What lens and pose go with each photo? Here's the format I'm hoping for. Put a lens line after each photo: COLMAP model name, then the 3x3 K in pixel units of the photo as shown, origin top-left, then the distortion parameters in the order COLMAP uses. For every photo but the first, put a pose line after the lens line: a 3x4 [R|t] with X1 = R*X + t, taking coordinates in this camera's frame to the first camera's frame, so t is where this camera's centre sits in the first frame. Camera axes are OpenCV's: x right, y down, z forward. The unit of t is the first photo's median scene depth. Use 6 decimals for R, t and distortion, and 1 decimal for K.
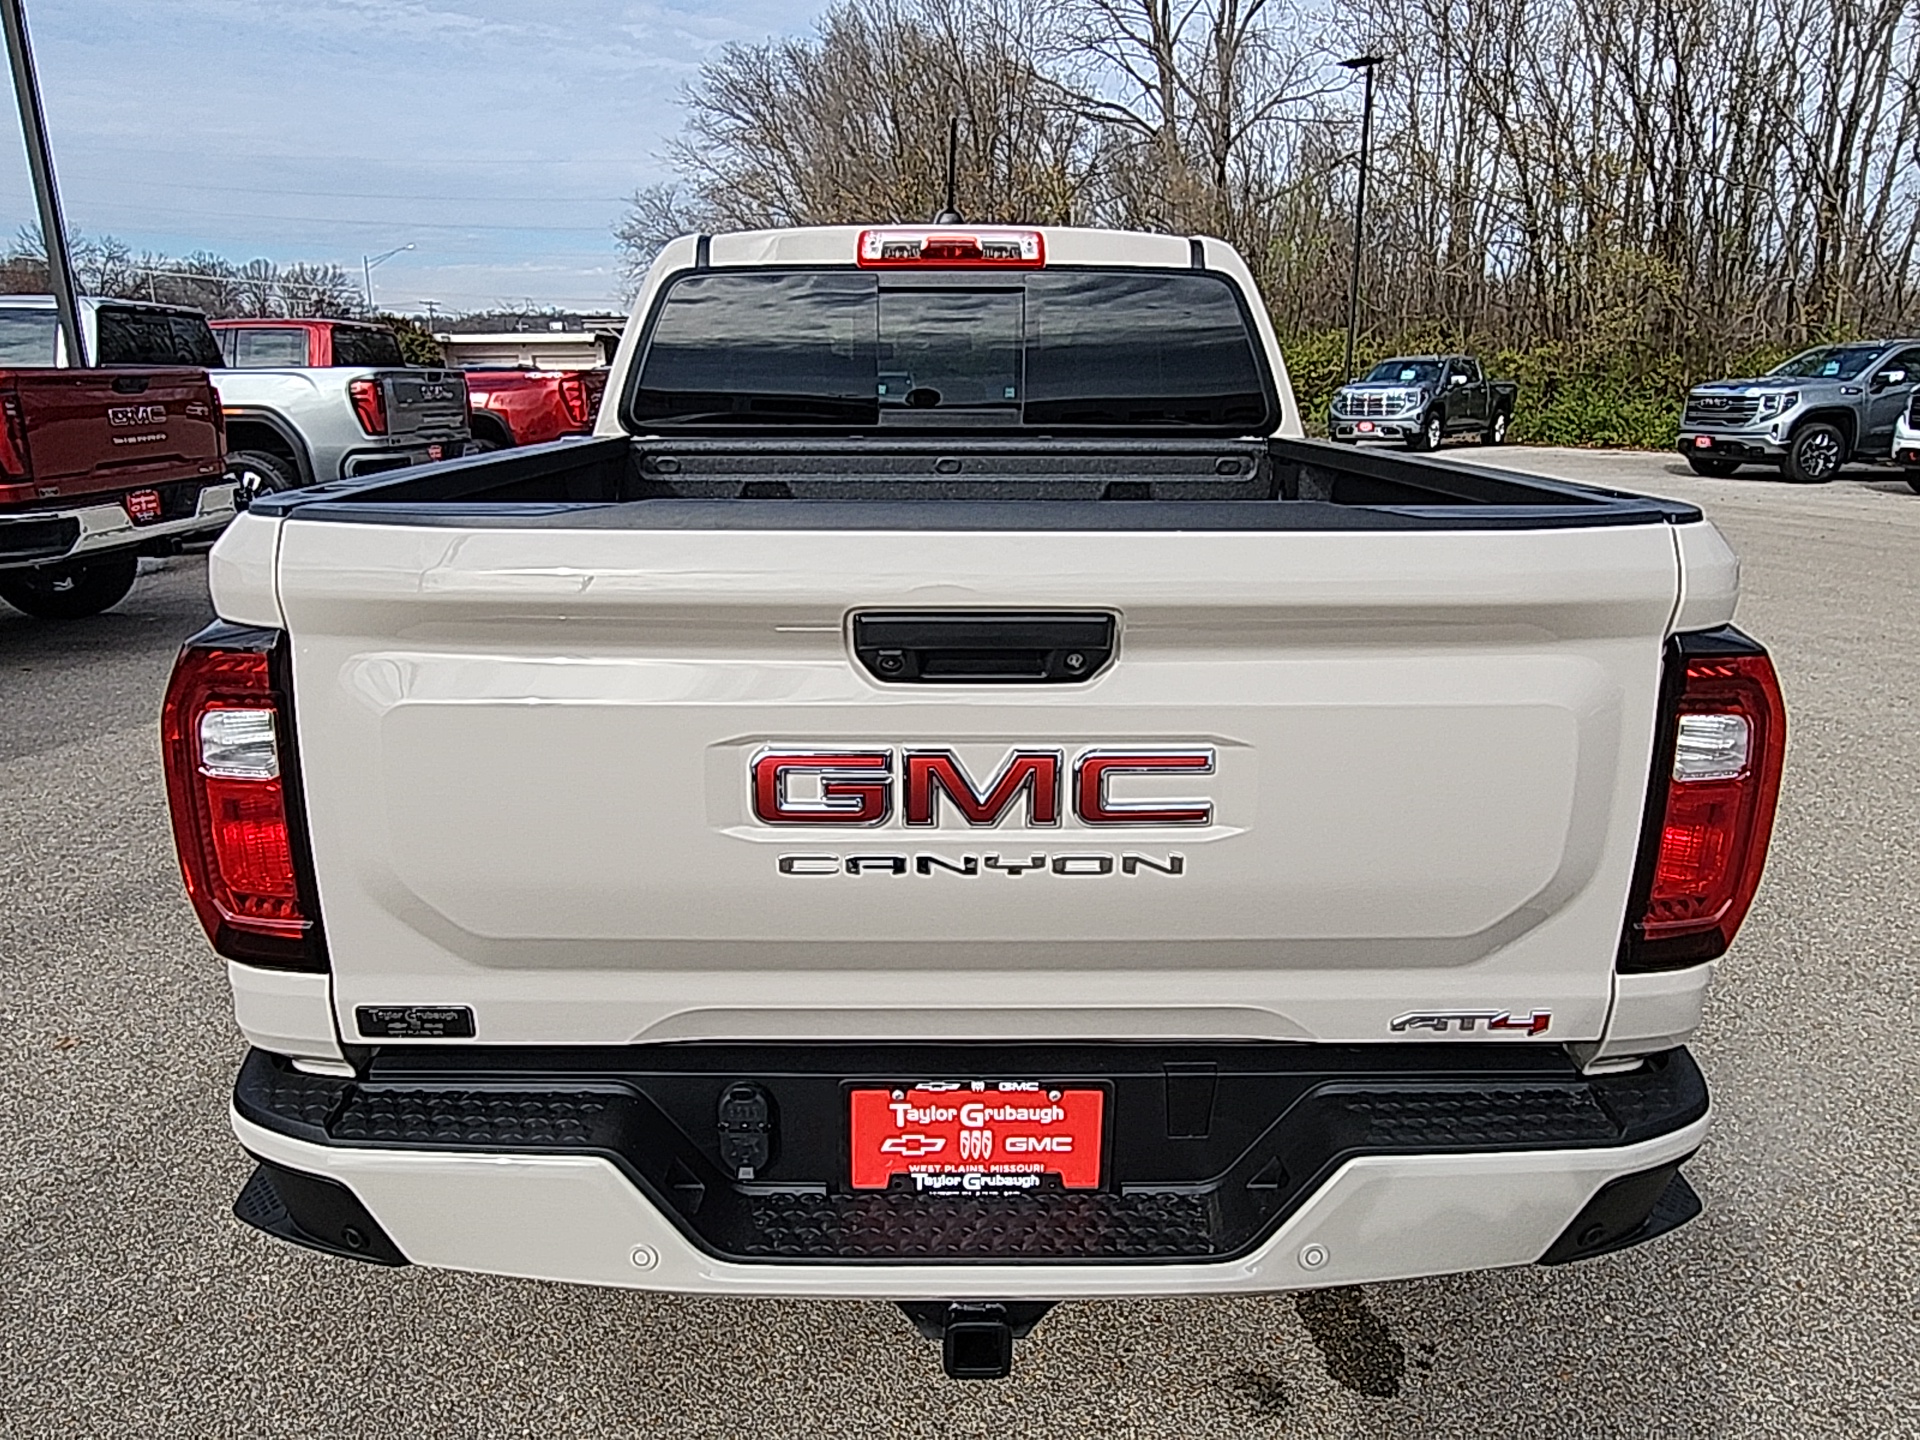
lens RADIAL K [[1291.9, 0, 937.1], [0, 1291.9, 725.5], [0, 0, 1]] dist [0.009094, -0.002276]
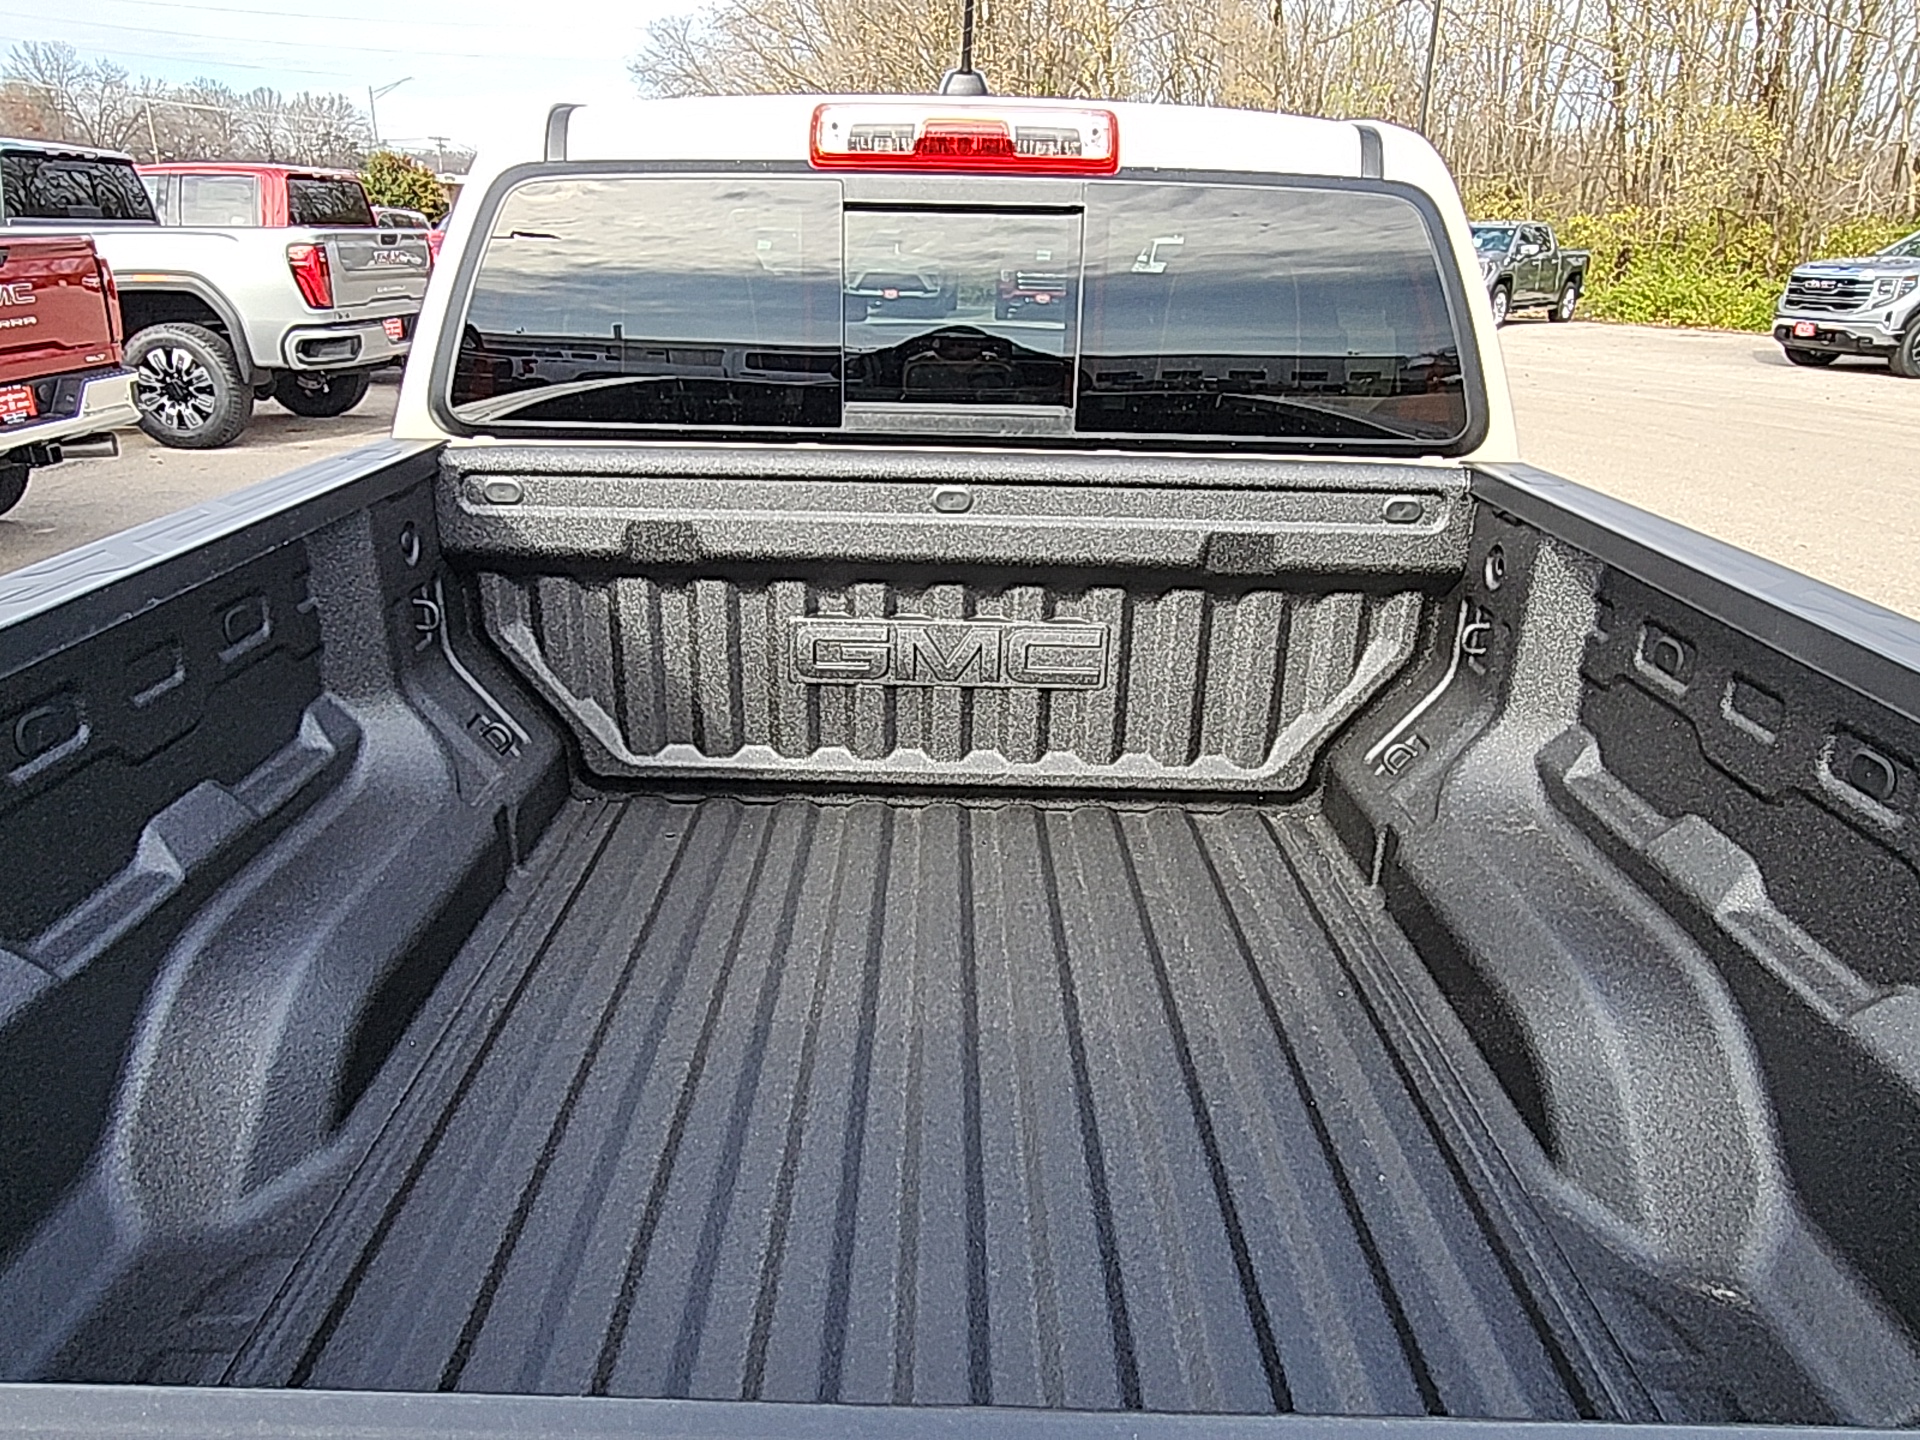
lens RADIAL K [[1291.9, 0, 937.1], [0, 1291.9, 725.5], [0, 0, 1]] dist [0.009094, -0.002276]
pose [[0.999622, 0.023904, -0.013559, 0.001860], [-0.022356, 0.994257, 0.104656, -0.023588], [0.015983, -0.104313, 0.994416, 0.055045]]
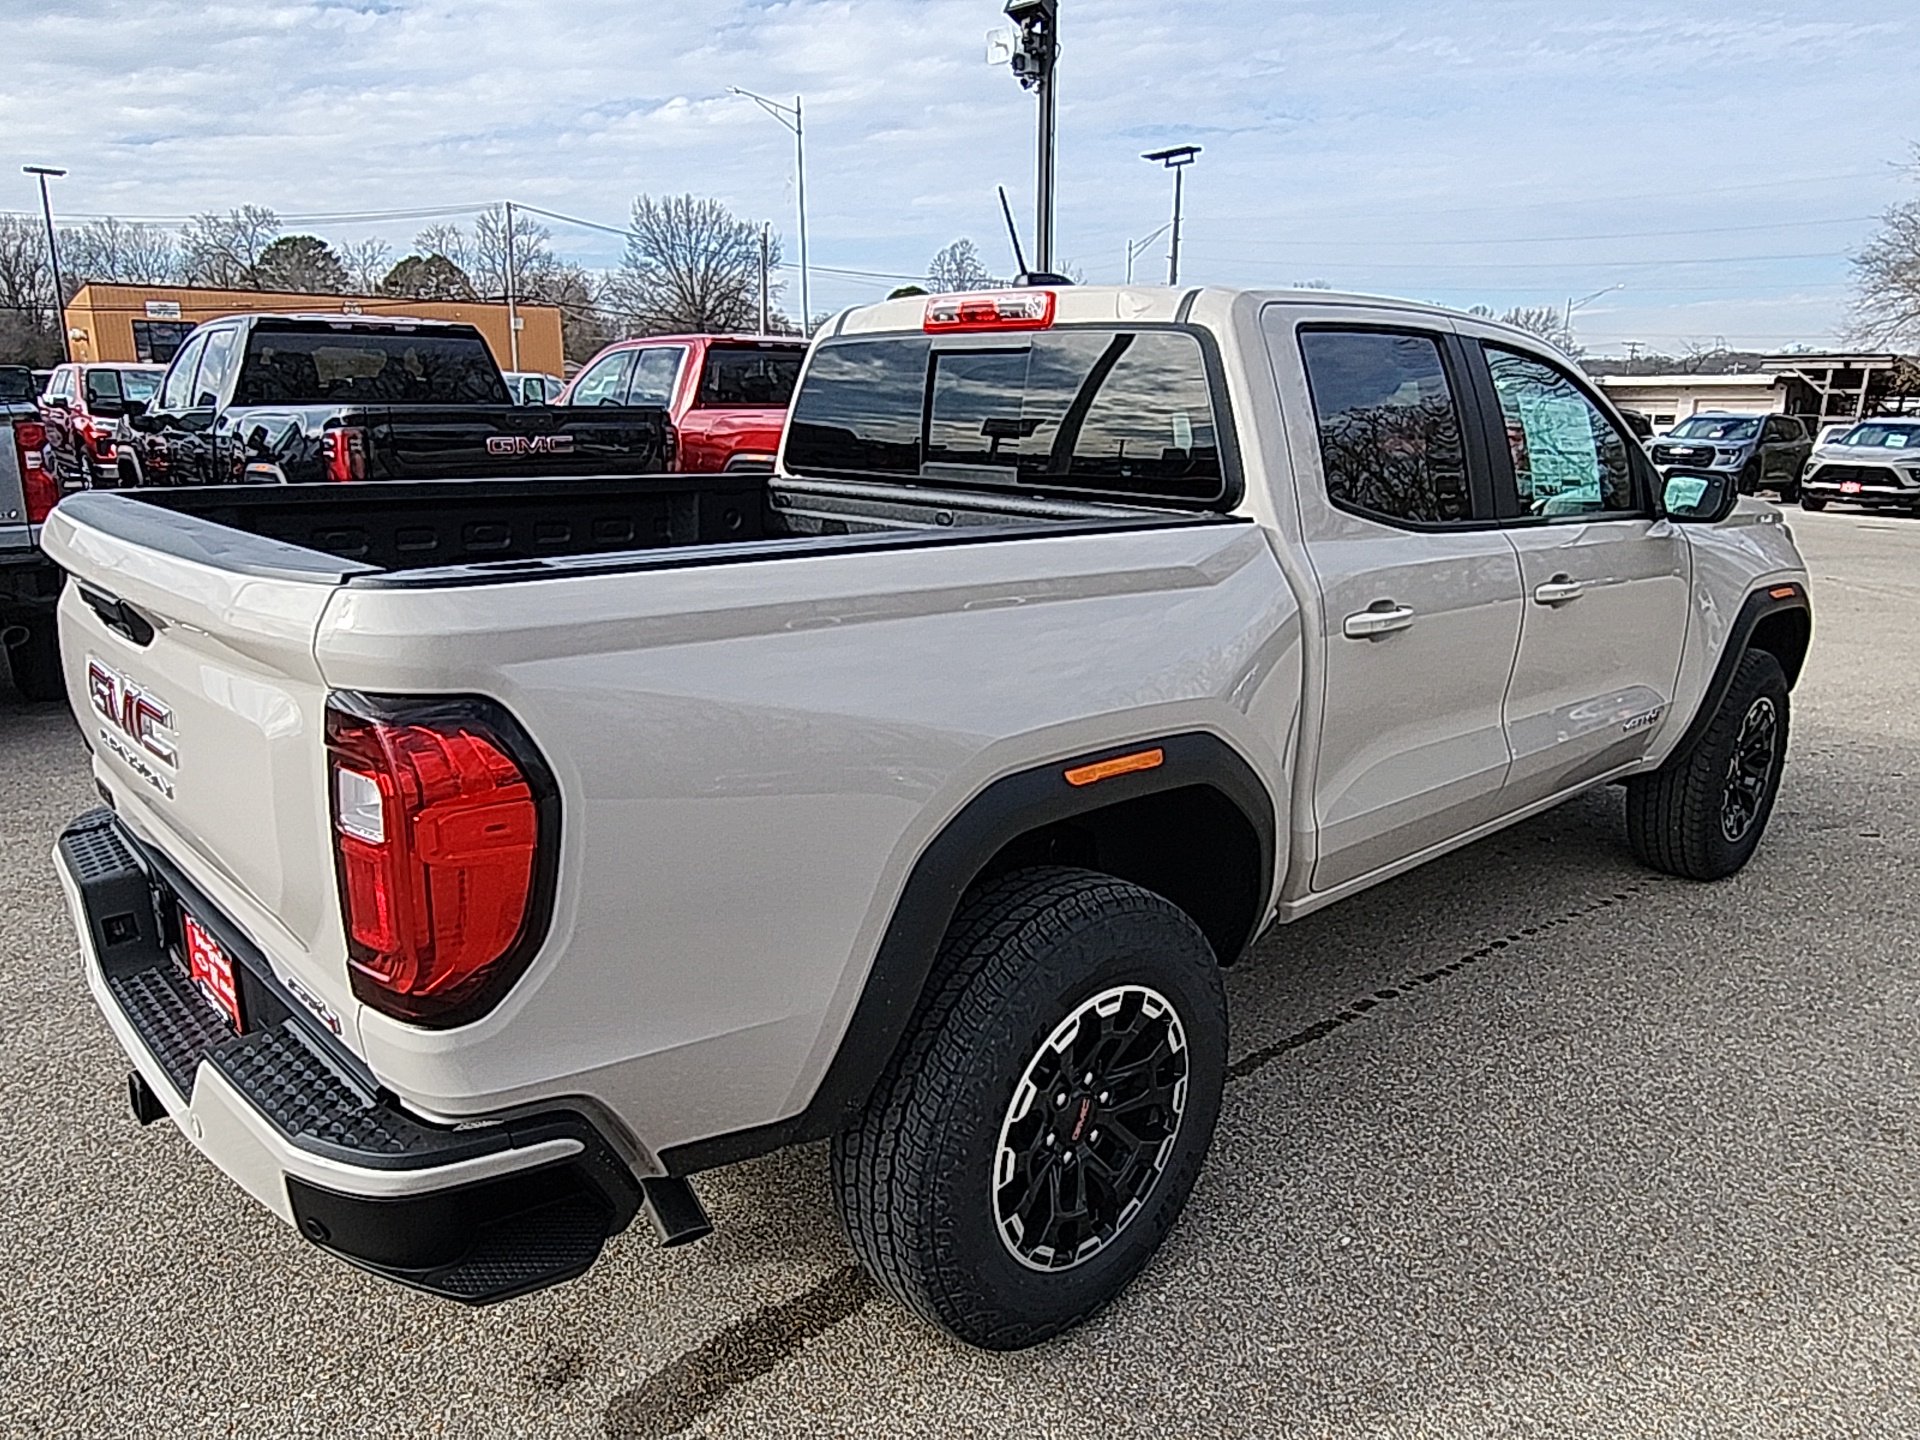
lens RADIAL K [[1291.9, 0, 937.1], [0, 1291.9, 725.5], [0, 0, 1]] dist [0.009094, -0.002276]
pose [[0.667010, 0.190477, -0.720289, 0.116153], [-0.212160, 0.975301, 0.061447, -0.014970], [0.714203, 0.111831, 0.690947, 0.043437]]
